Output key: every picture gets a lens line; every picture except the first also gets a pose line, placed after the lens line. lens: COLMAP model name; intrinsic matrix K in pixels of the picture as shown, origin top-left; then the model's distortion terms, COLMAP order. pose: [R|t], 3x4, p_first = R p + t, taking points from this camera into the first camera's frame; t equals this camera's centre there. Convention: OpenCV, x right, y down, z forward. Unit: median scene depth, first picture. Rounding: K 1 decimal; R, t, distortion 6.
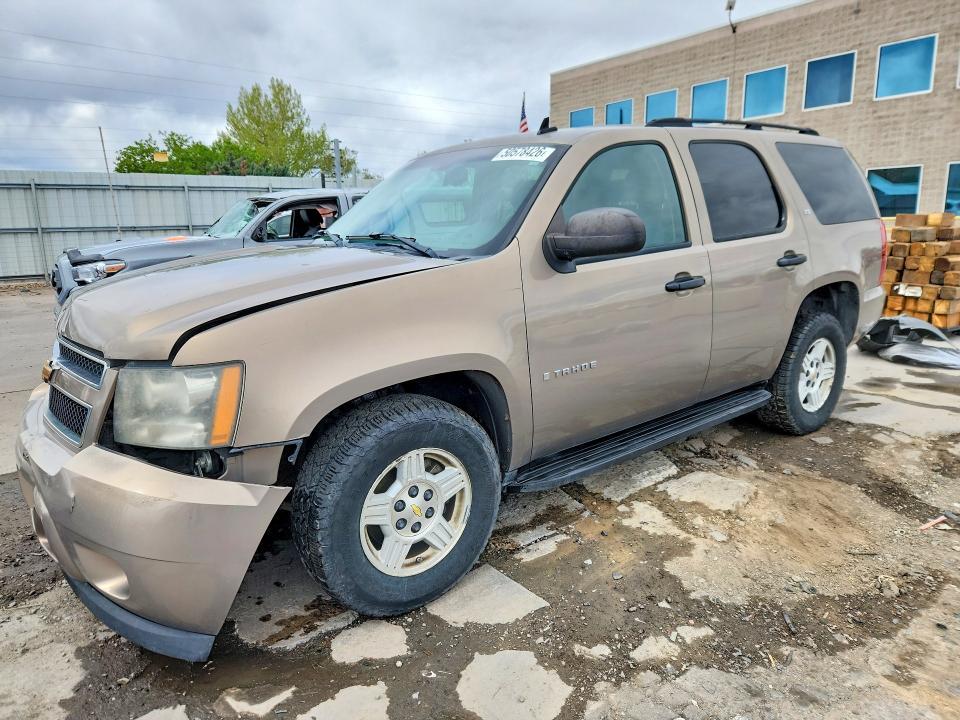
lens RADIAL K [[673.7, 0, 479.4], [0, 673.7, 359.0], [0, 0, 1]] dist [0.030932, -0.019486]
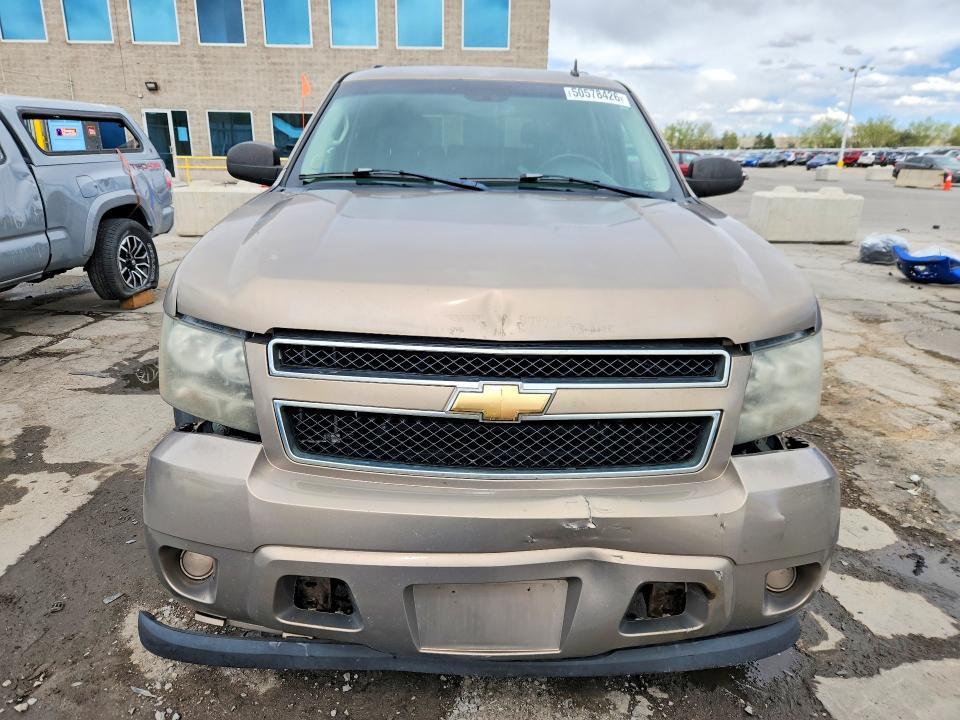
lens RADIAL K [[673.7, 0, 480.1], [0, 673.7, 359.3], [0, 0, 1]] dist [0.030932, -0.019486]
pose [[0.584505, -0.206672, 0.784627, -0.166753], [0.137395, 0.978262, 0.155324, -0.016899], [-0.799673, 0.017016, 0.600195, 0.096981]]
